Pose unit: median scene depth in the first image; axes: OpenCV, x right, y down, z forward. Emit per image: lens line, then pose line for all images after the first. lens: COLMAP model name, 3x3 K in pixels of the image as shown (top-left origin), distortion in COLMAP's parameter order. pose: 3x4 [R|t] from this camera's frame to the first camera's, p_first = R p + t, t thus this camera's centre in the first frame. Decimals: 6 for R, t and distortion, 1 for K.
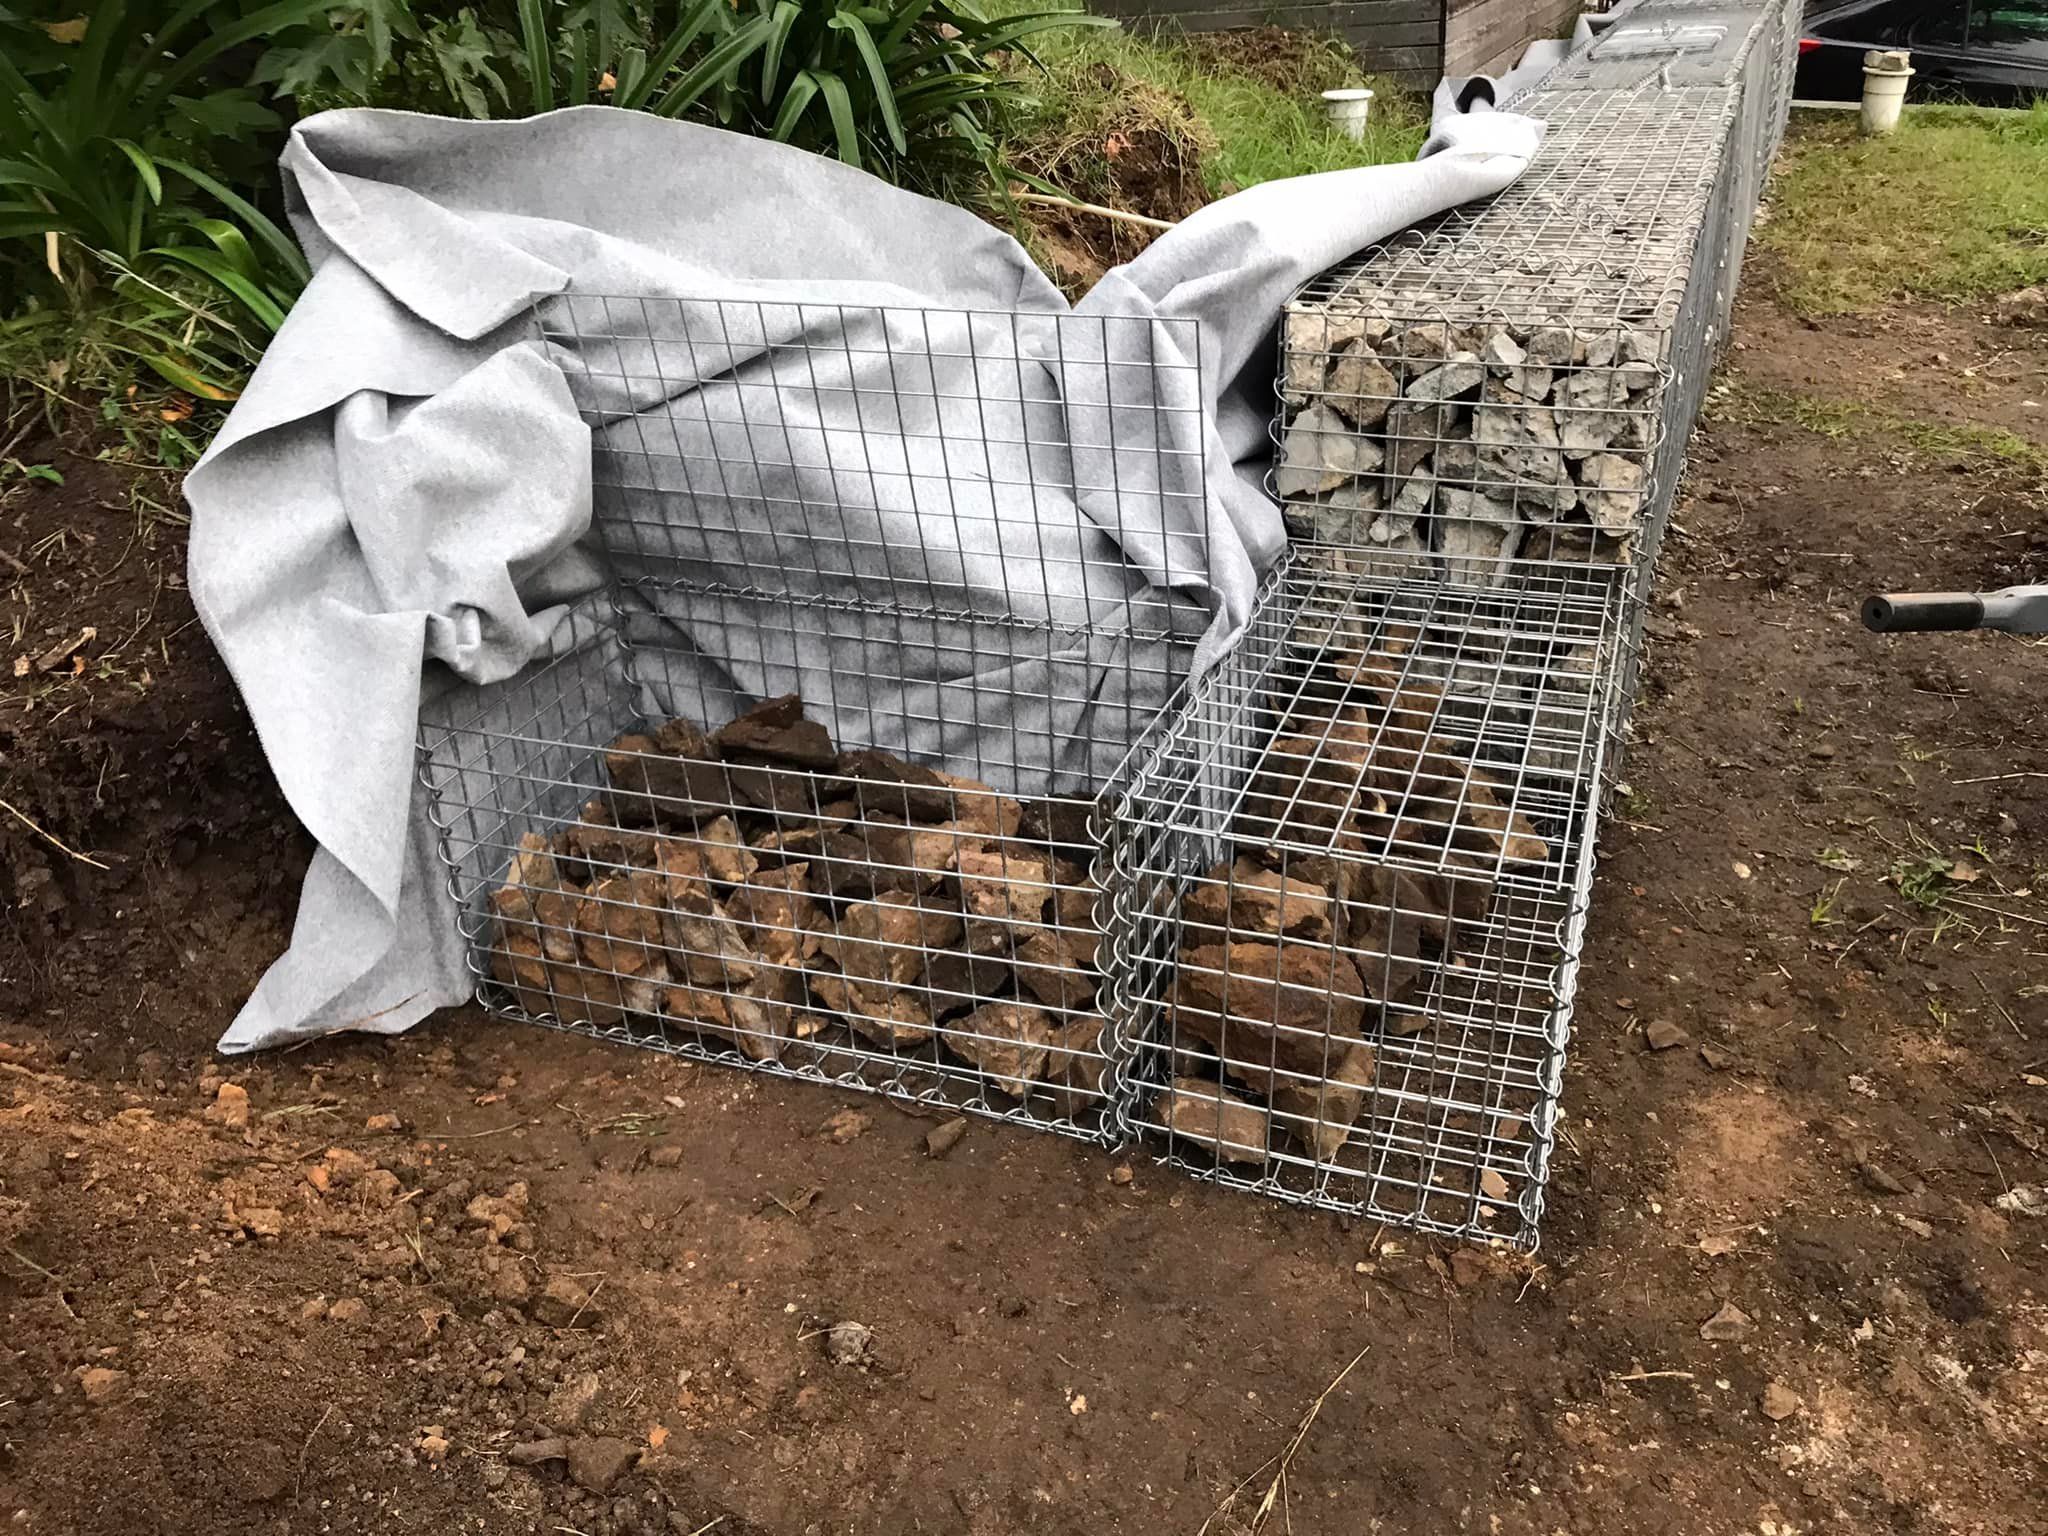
lens RADIAL K [[1649.8, 0, 1018.3], [0, 1649.8, 750.6], [0, 0, 1]] dist [0.015185, -0.030612]
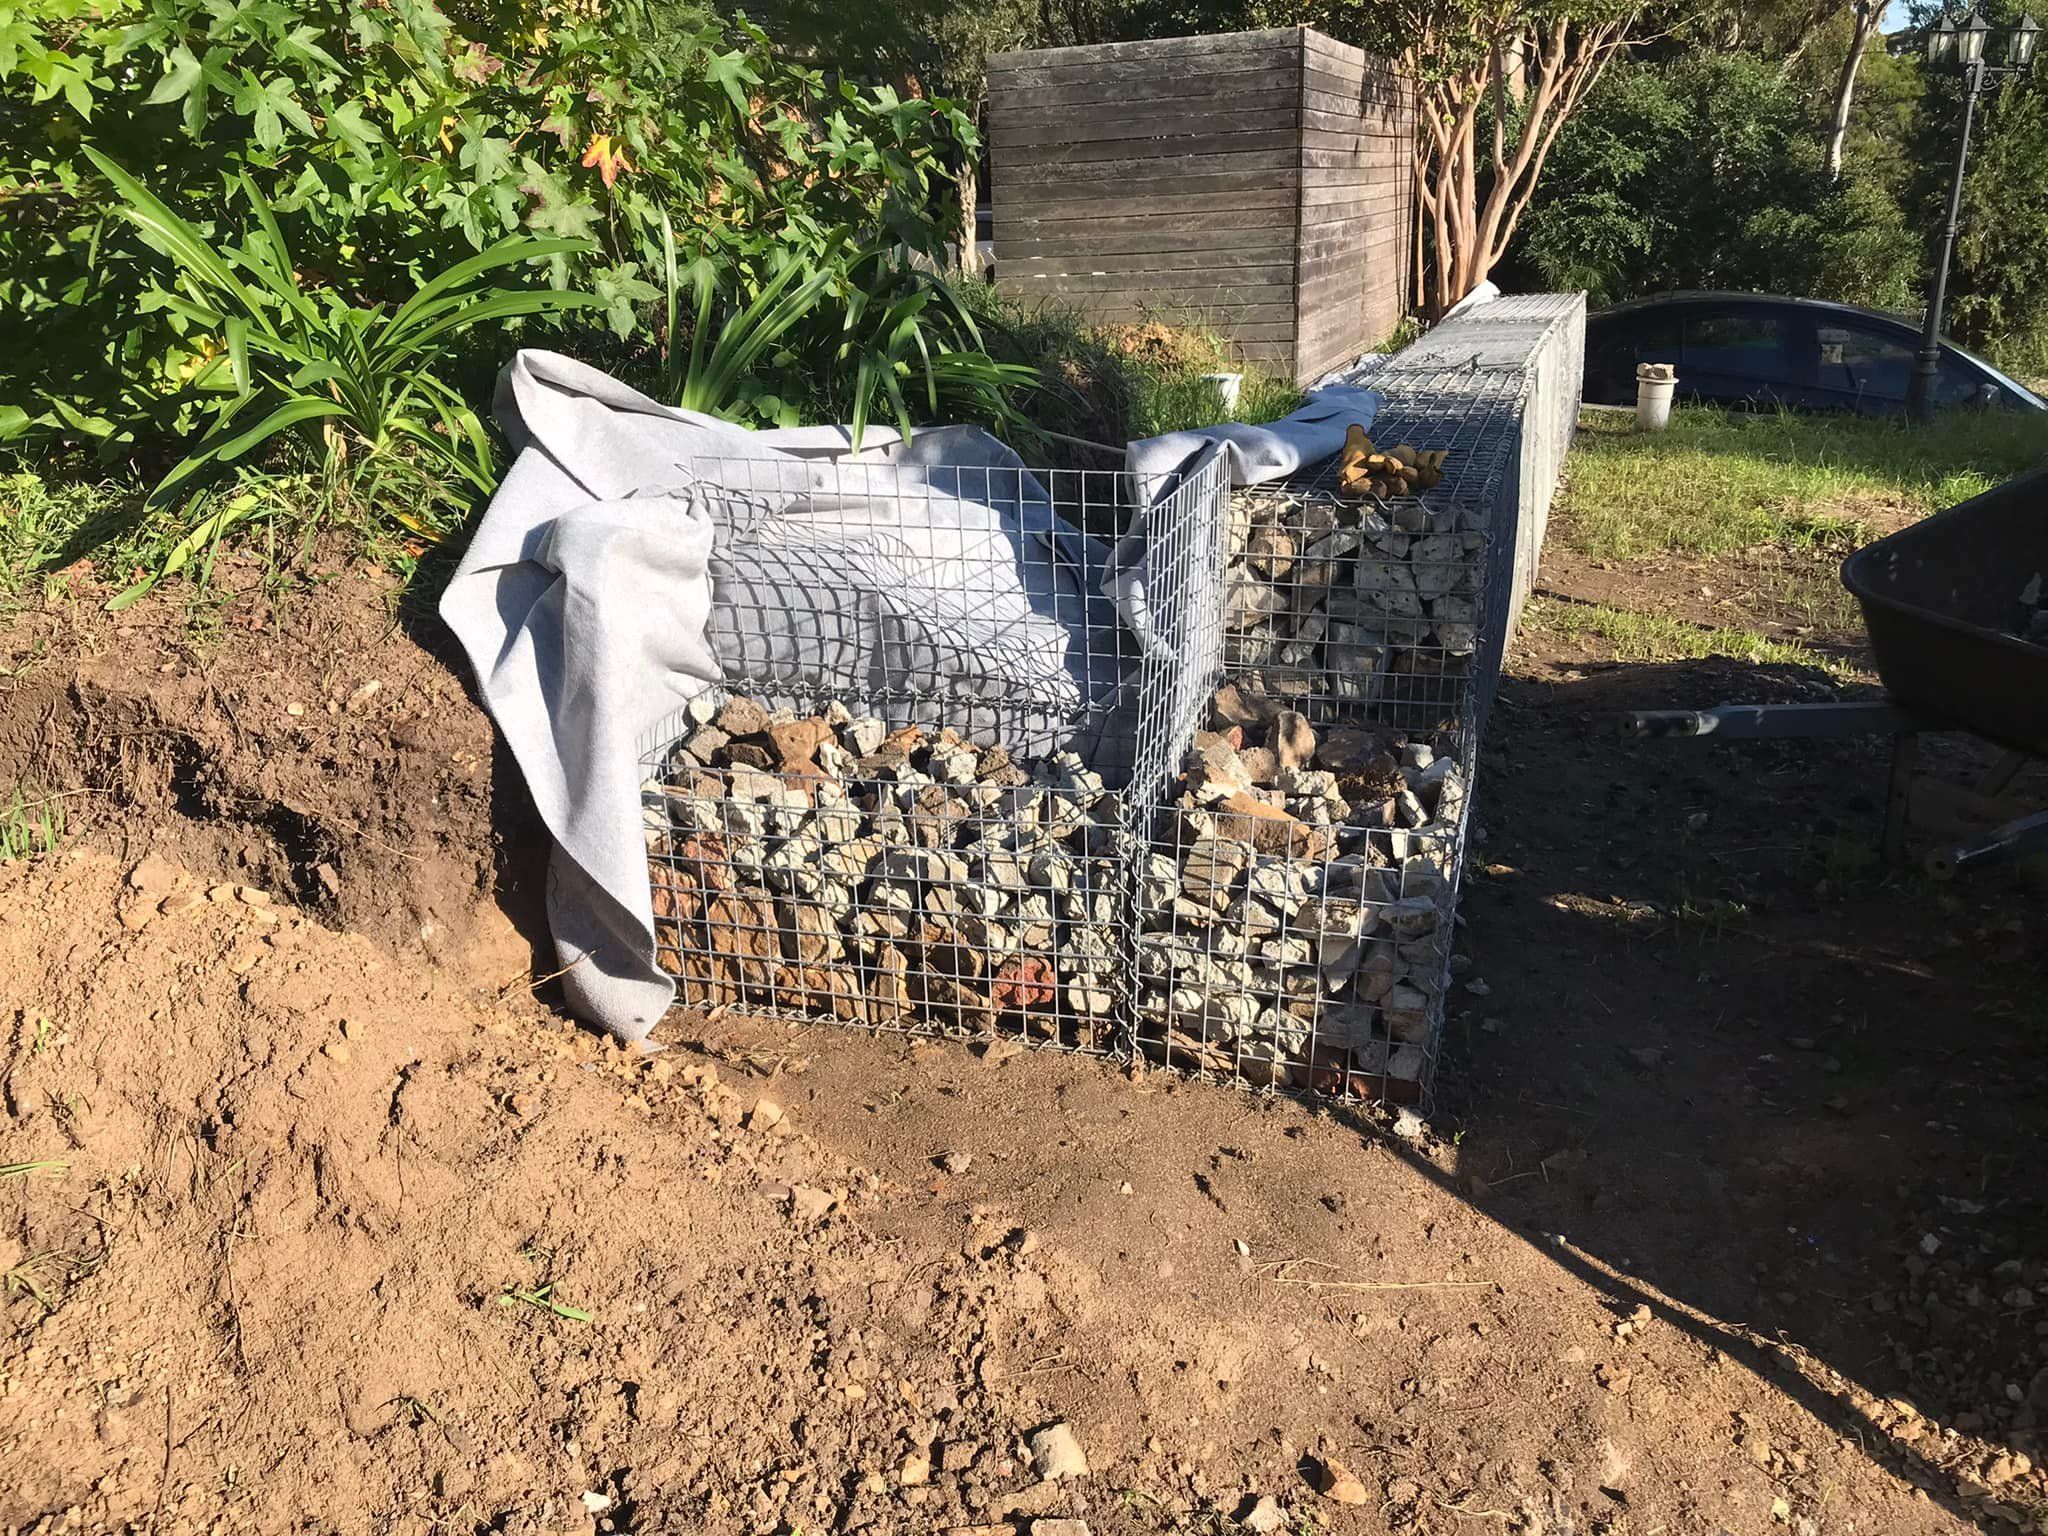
lens RADIAL K [[1649.8, 0, 1007.7], [0, 1649.8, 757.5], [0, 0, 1]] dist [0.015185, -0.030612]
pose [[0.996420, 0.011723, 0.083726, -0.128658], [0.002114, 0.986576, -0.163288, 0.178281], [-0.084516, 0.162880, 0.983019, -0.311885]]
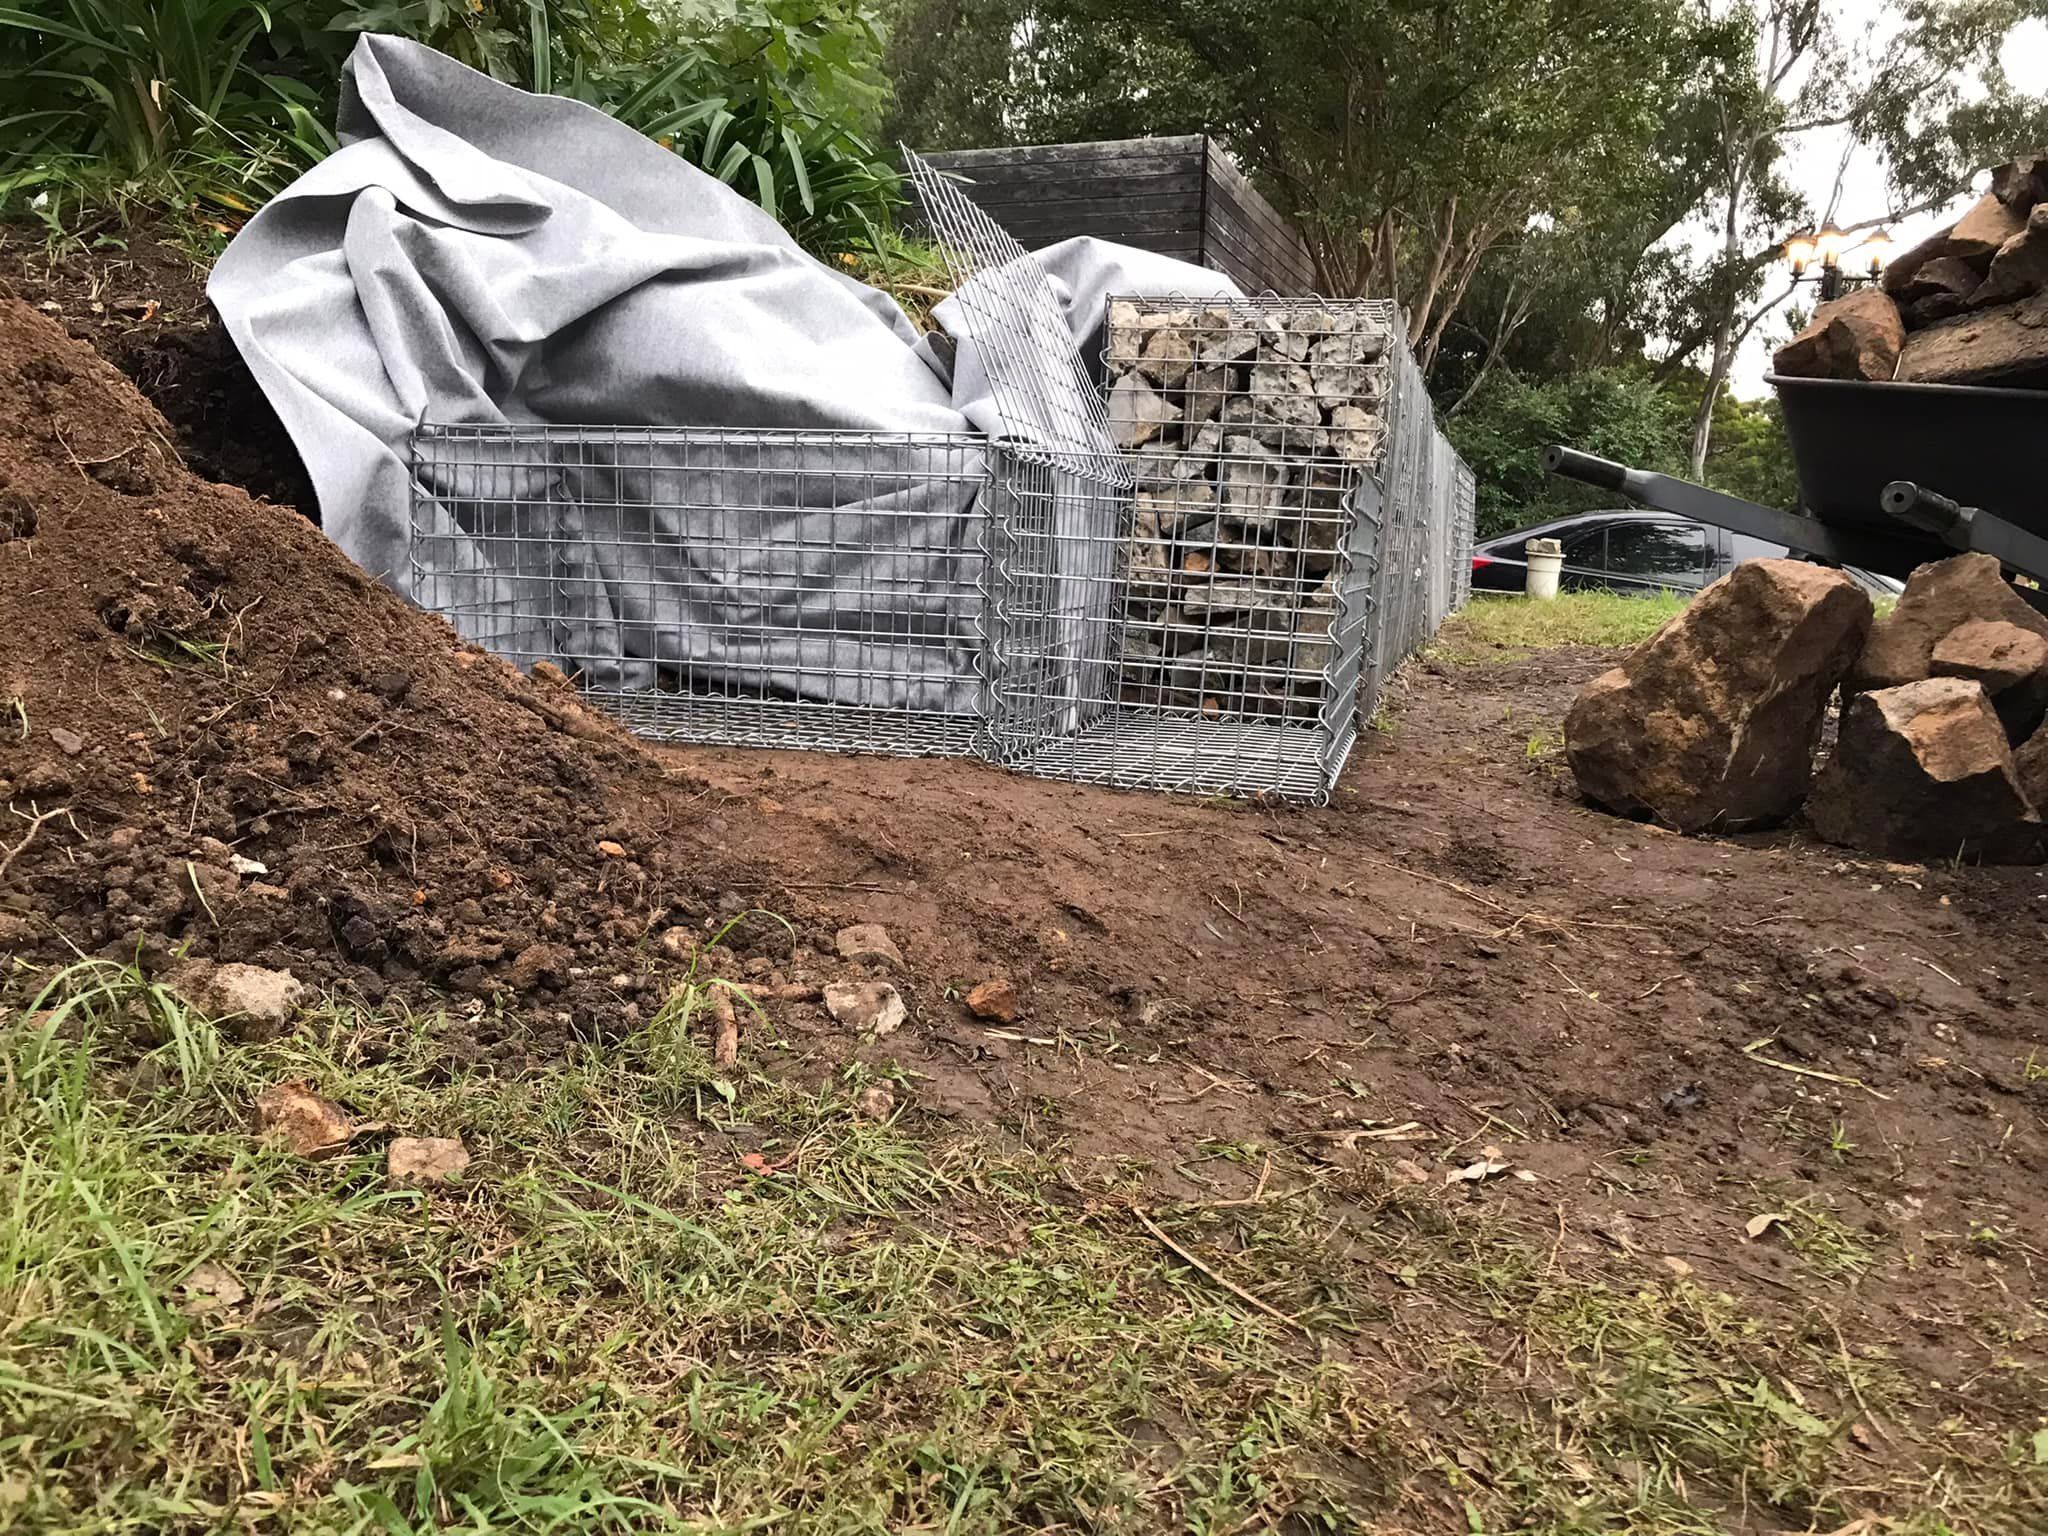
lens RADIAL K [[1649.8, 0, 1006.9], [0, 1649.8, 781.0], [0, 0, 1]] dist [0.015185, -0.030612]
pose [[0.988100, 0.070771, 0.136563, -0.071425], [-0.022234, 0.944254, -0.328467, 0.532255], [-0.152196, 0.321522, 0.934591, -0.091155]]
